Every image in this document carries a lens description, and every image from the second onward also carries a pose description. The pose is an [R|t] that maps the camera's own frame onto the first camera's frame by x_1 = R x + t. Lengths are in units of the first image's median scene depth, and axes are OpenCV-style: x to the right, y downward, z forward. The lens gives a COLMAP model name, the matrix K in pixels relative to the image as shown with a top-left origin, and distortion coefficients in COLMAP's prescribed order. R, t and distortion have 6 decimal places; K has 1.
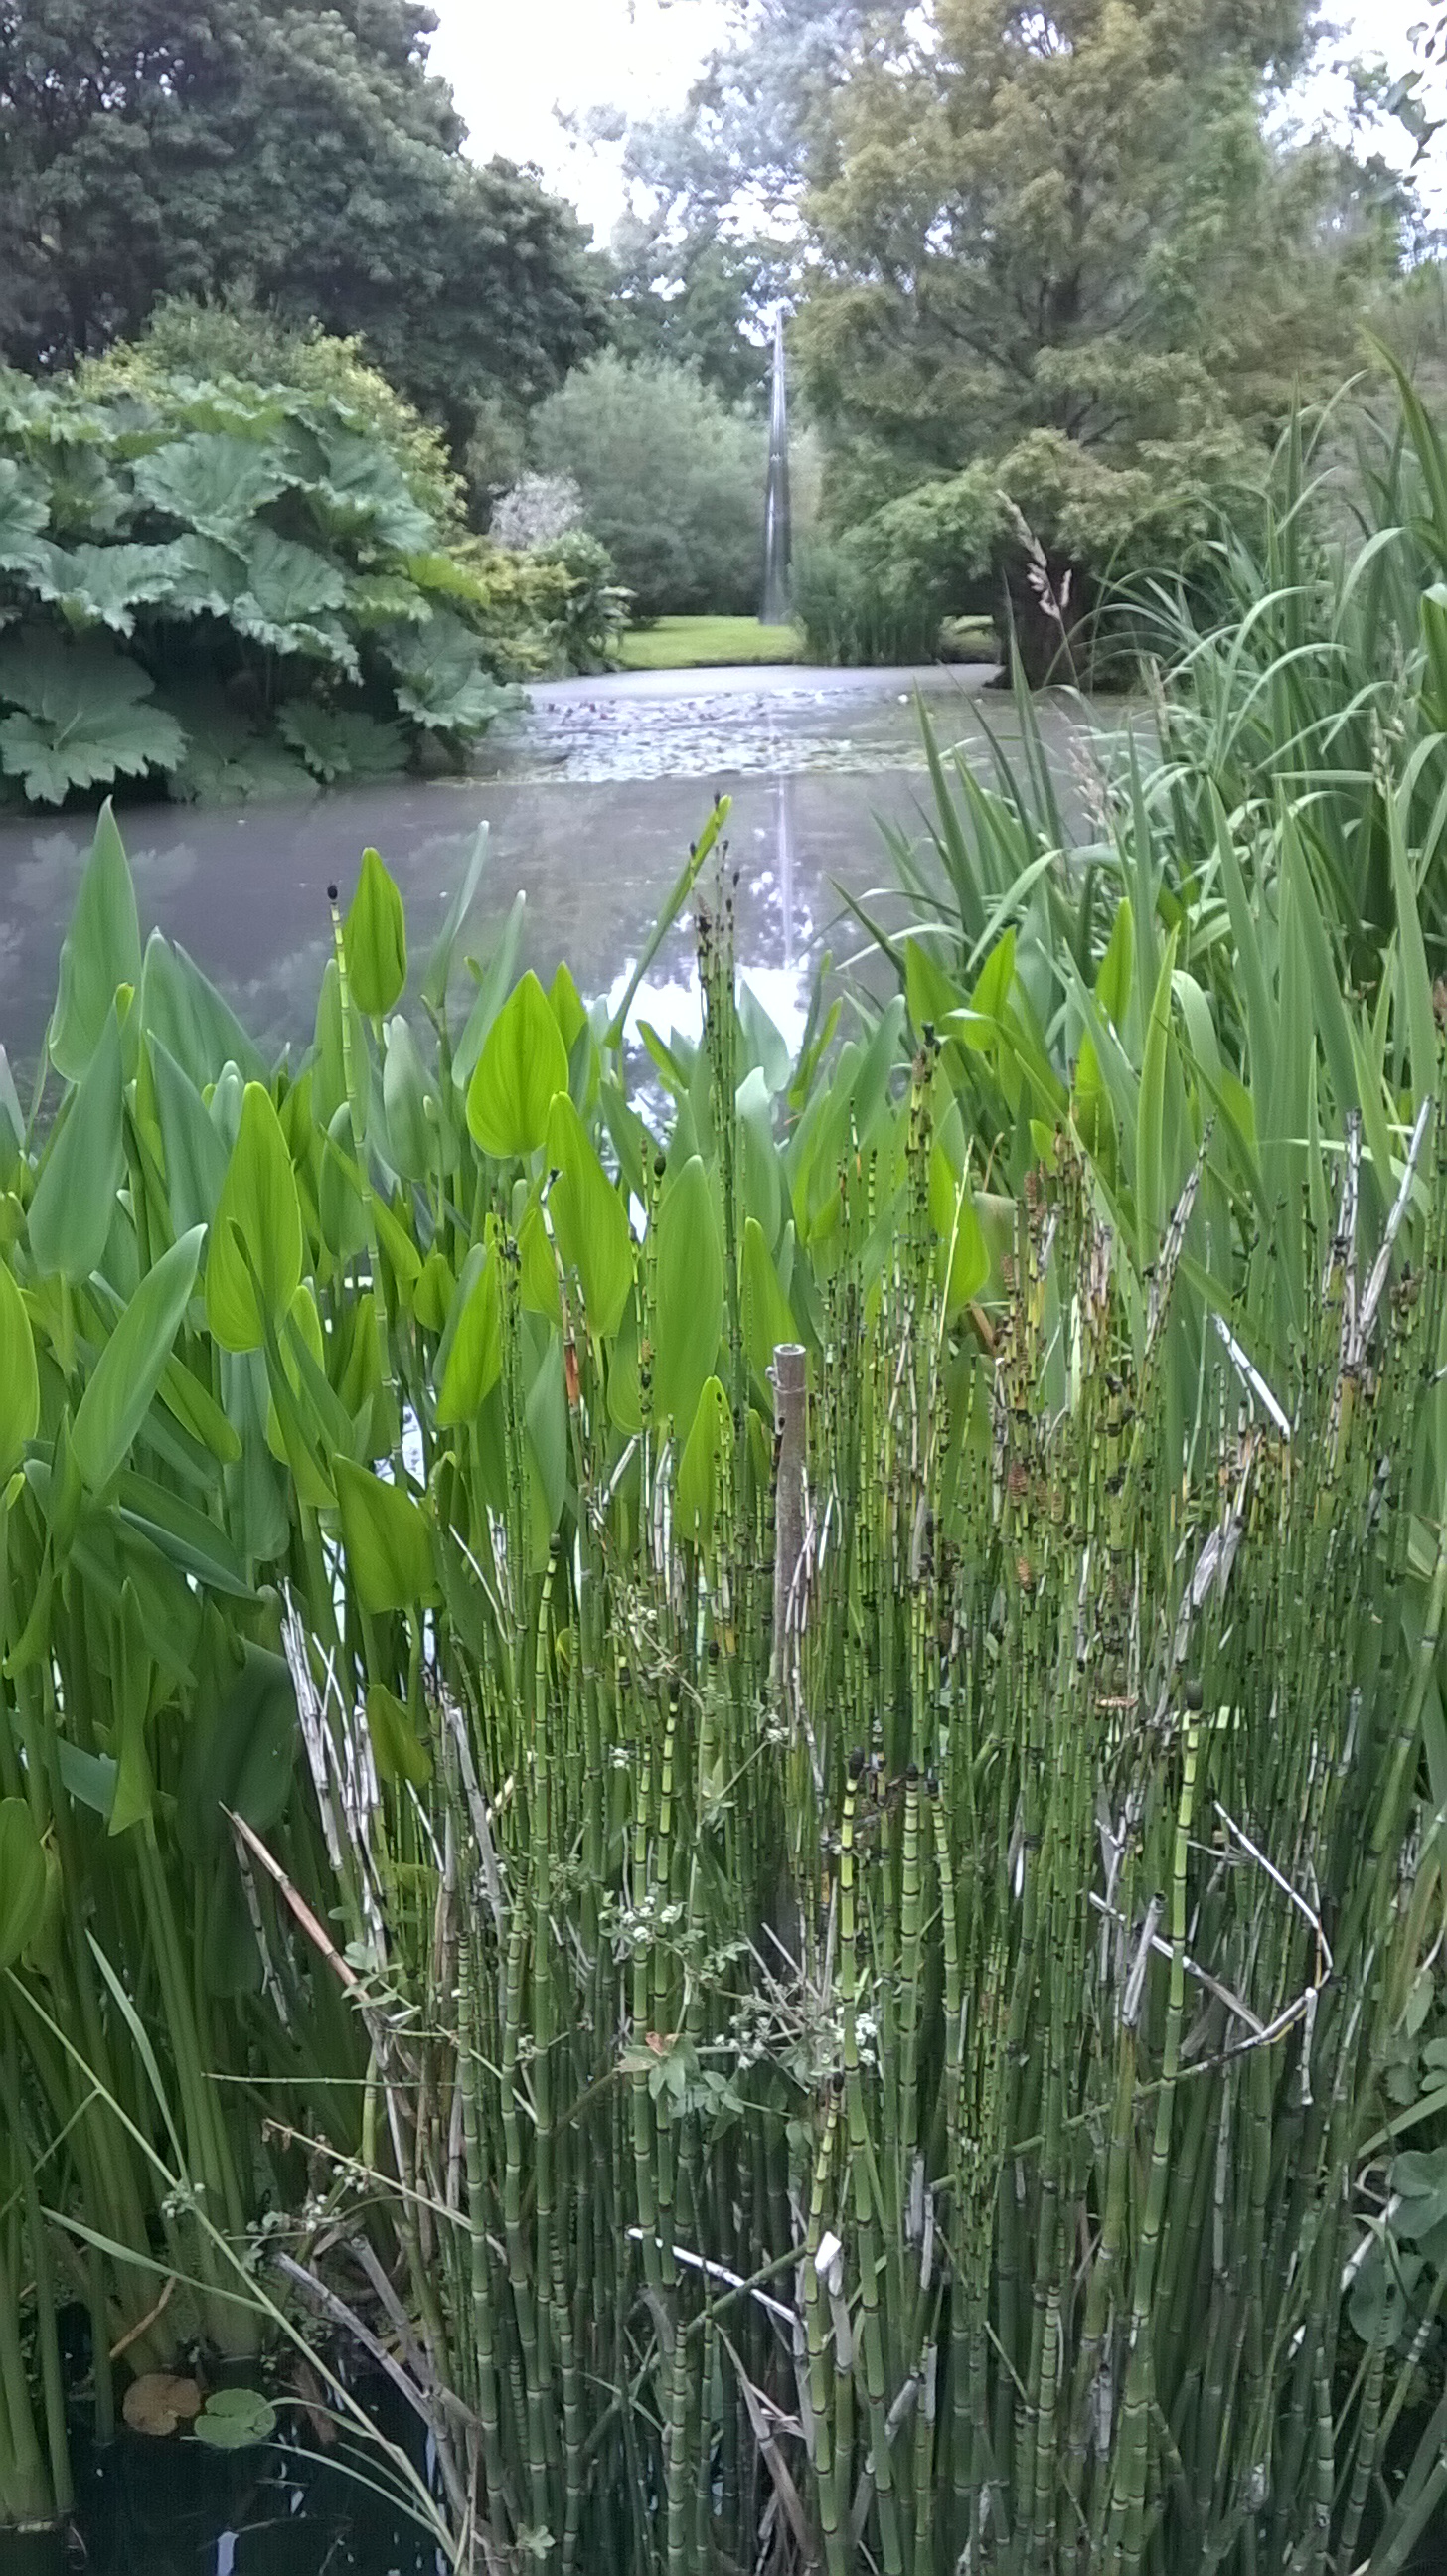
lens RADIAL K [[2243.9, 0, 723.5], [0, 2243.9, 1288.0], [0, 0, 1]] dist [-0.005046, 0.006498]
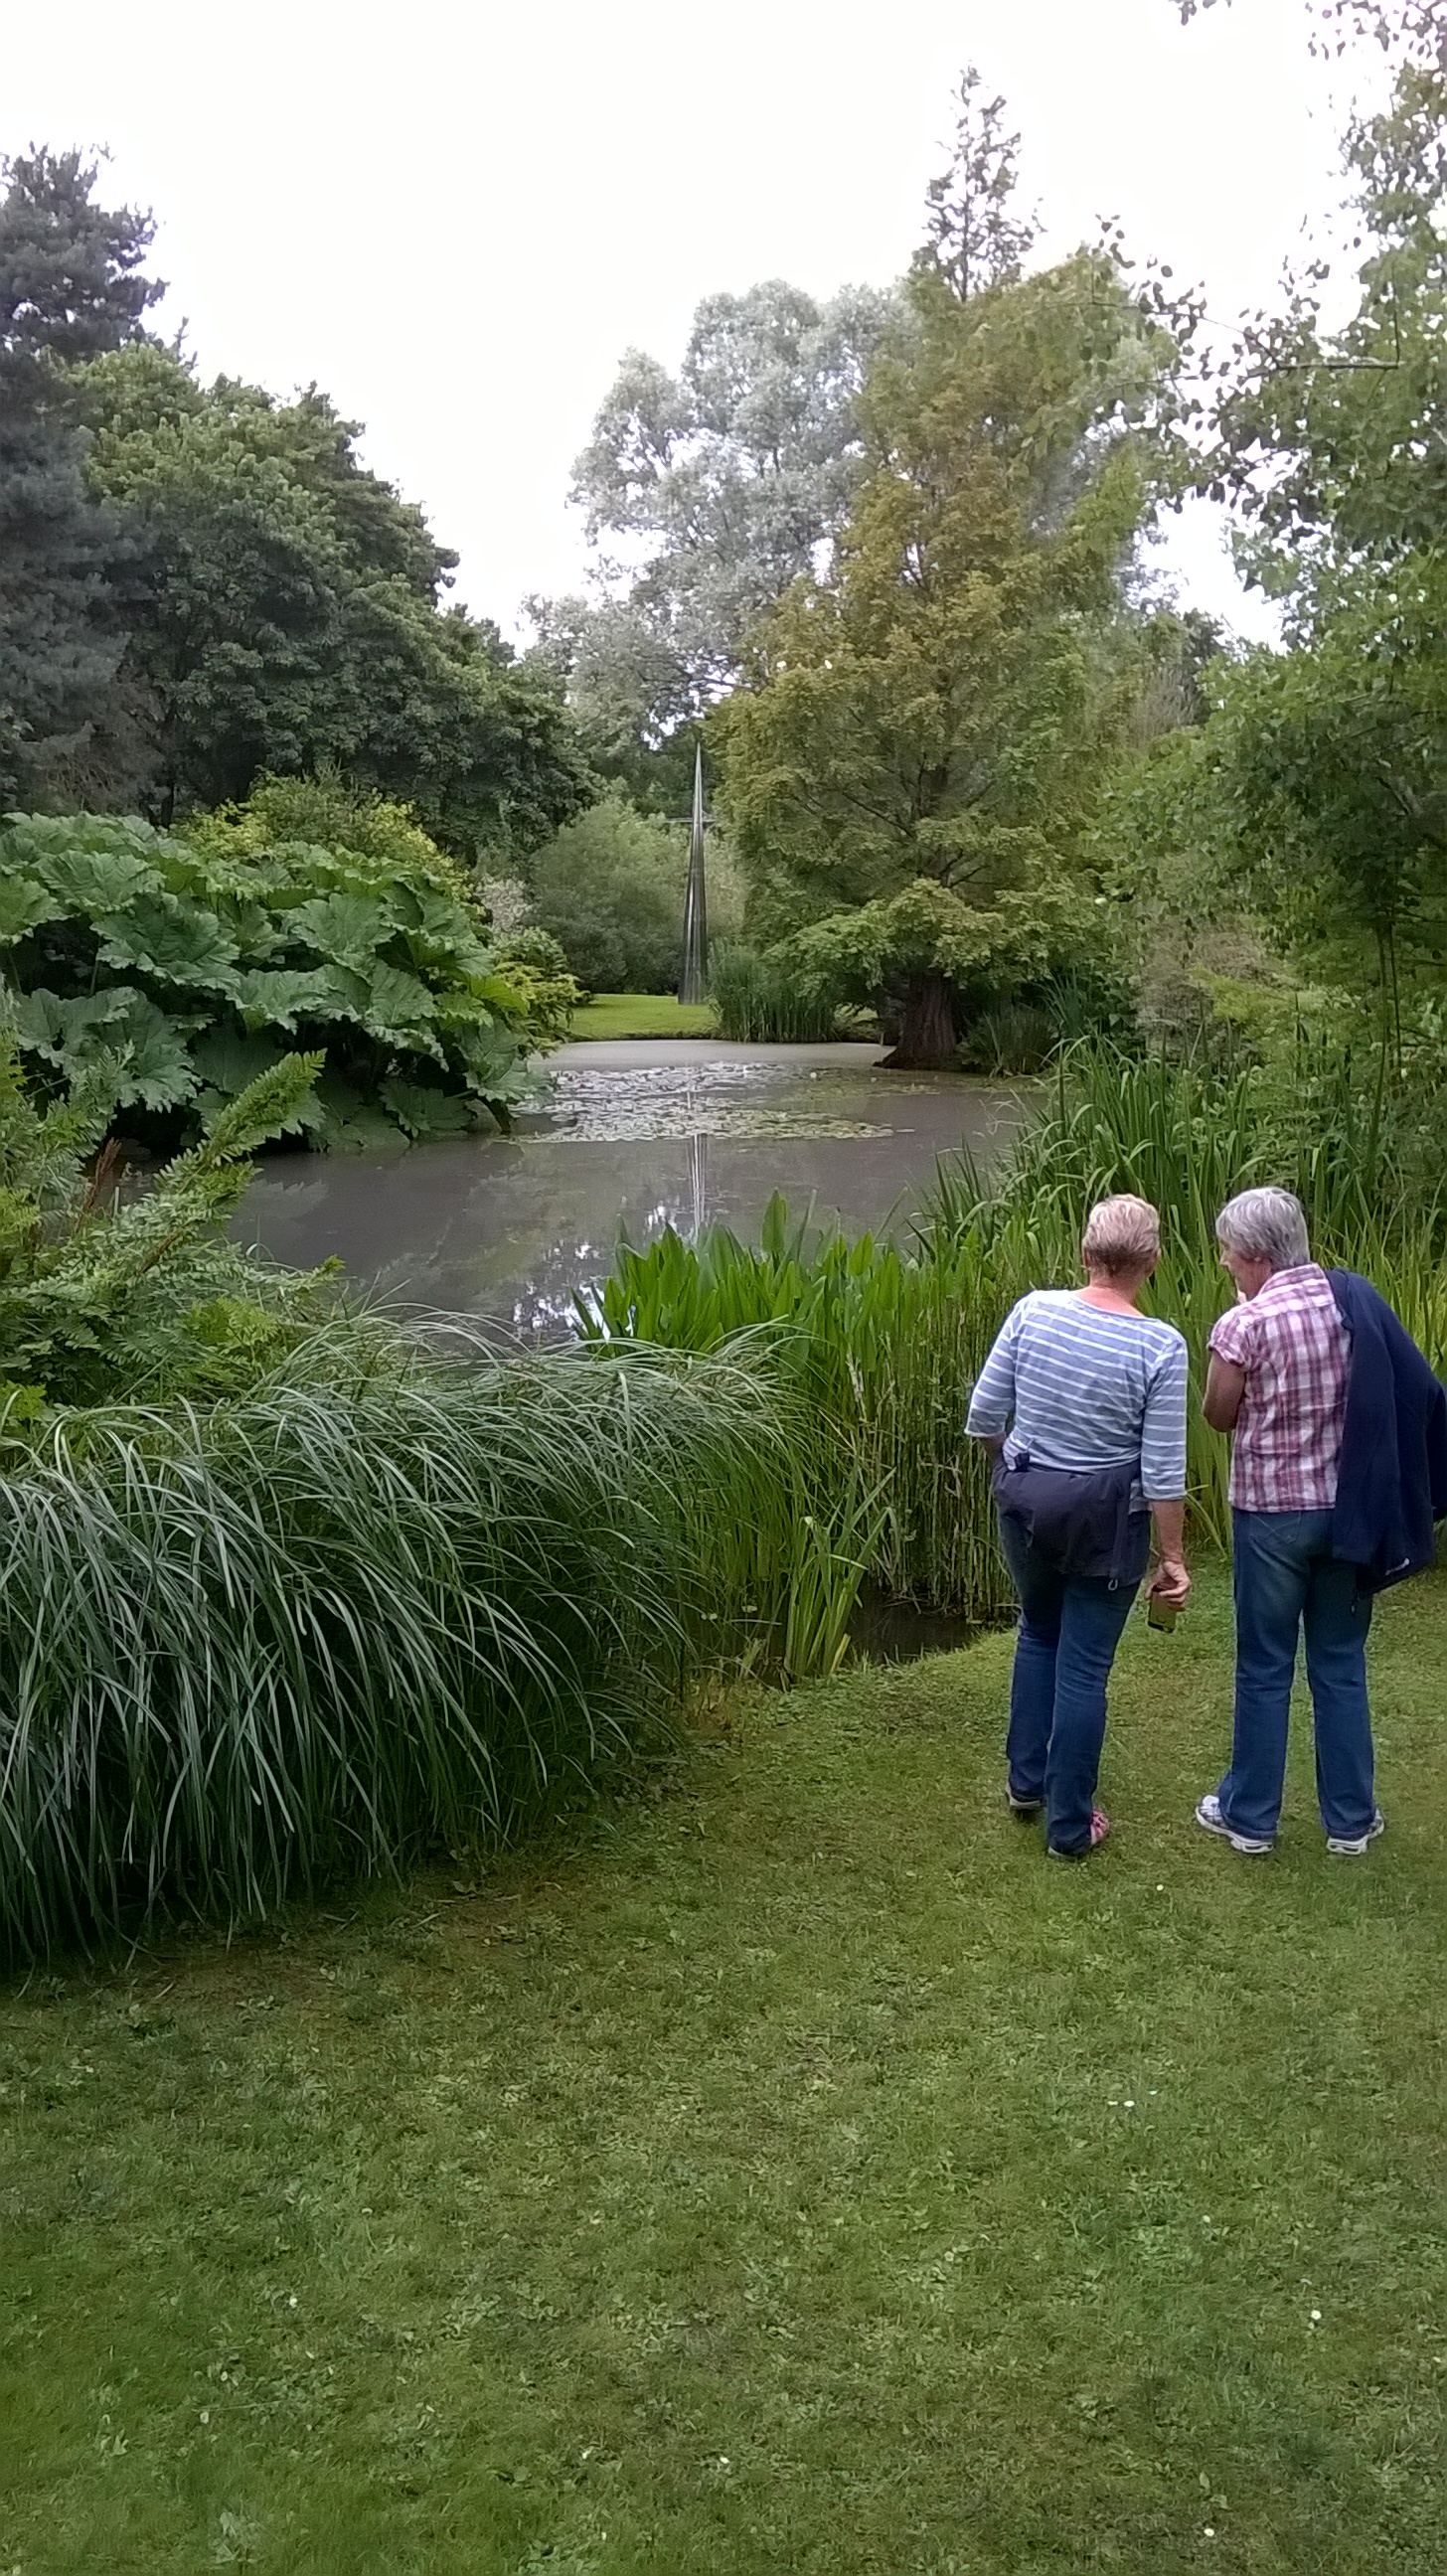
lens RADIAL K [[2148.6, 0, 675.2], [0, 2148.6, 1293.4], [0, 0, 1]] dist [0.109420, -0.000596]
pose [[0.999286, 0.014343, 0.034954, -0.045725], [-0.009221, 0.989750, -0.142512, 0.042060], [-0.036640, 0.142088, 0.989176, -0.225166]]
